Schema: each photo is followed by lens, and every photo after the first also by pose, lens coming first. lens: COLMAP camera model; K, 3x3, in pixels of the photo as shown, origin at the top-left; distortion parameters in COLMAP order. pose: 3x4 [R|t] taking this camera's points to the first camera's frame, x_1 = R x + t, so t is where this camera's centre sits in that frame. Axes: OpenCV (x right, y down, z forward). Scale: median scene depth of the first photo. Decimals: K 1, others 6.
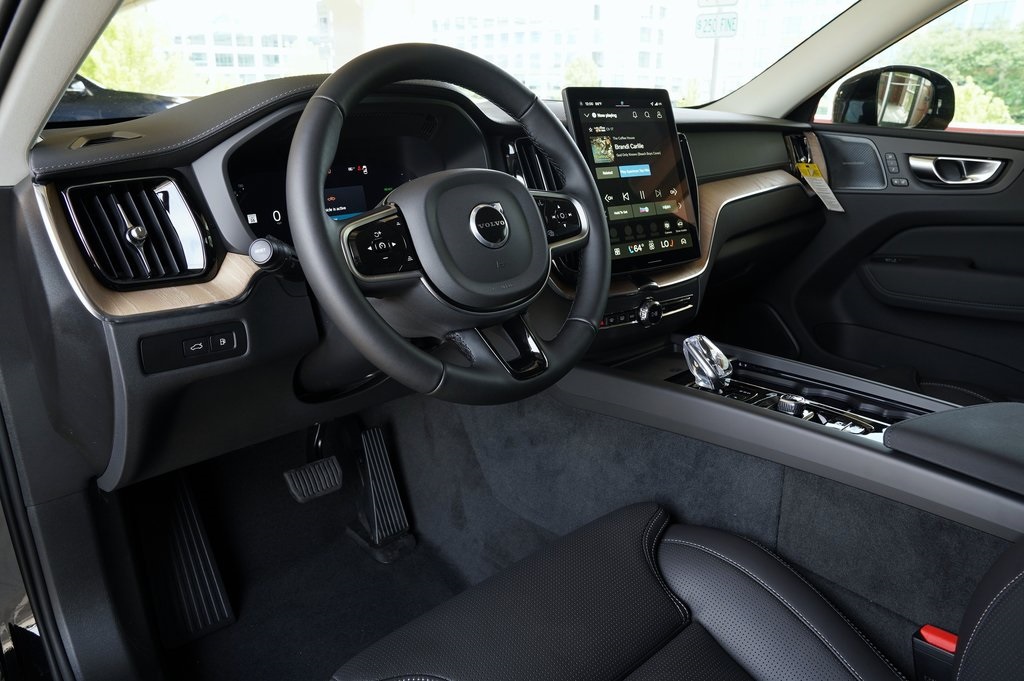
lens RADIAL K [[709.7, 0, 512.0], [0, 709.7, 340.5], [0, 0, 1]] dist [-0.105455, 0.046657]
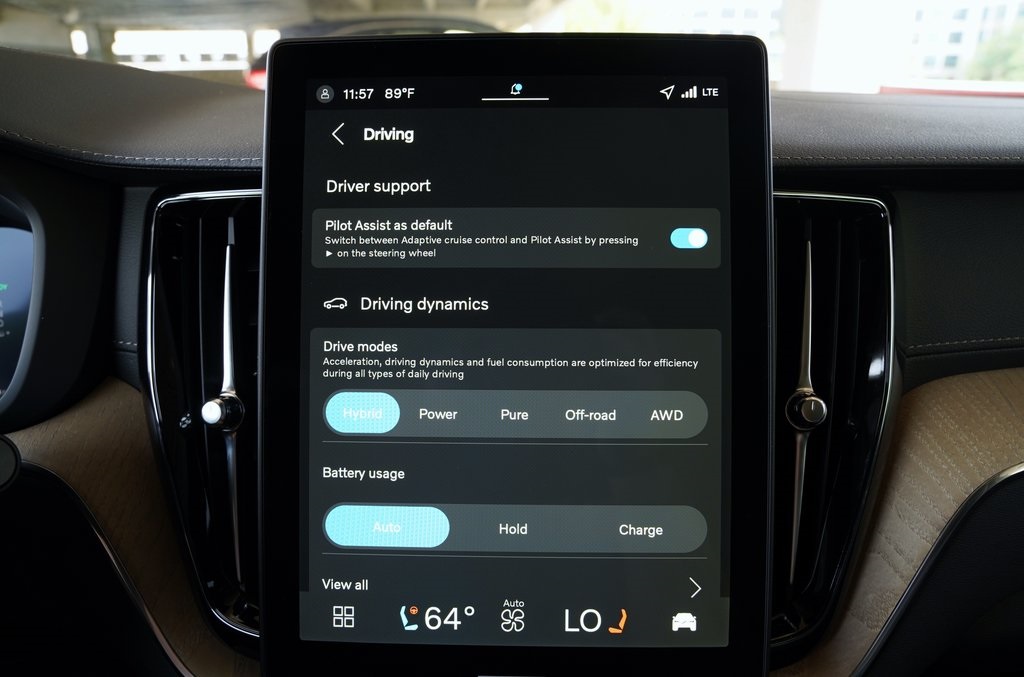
lens RADIAL K [[759.7, 0, 512.3], [0, 759.7, 334.7], [0, 0, 1]] dist [-0.049691, 0.002697]
pose [[0.805070, 0.189921, -0.561954, 0.344268], [-0.189836, 0.980026, 0.059251, -0.261814], [0.561982, 0.058978, 0.825044, 0.758504]]
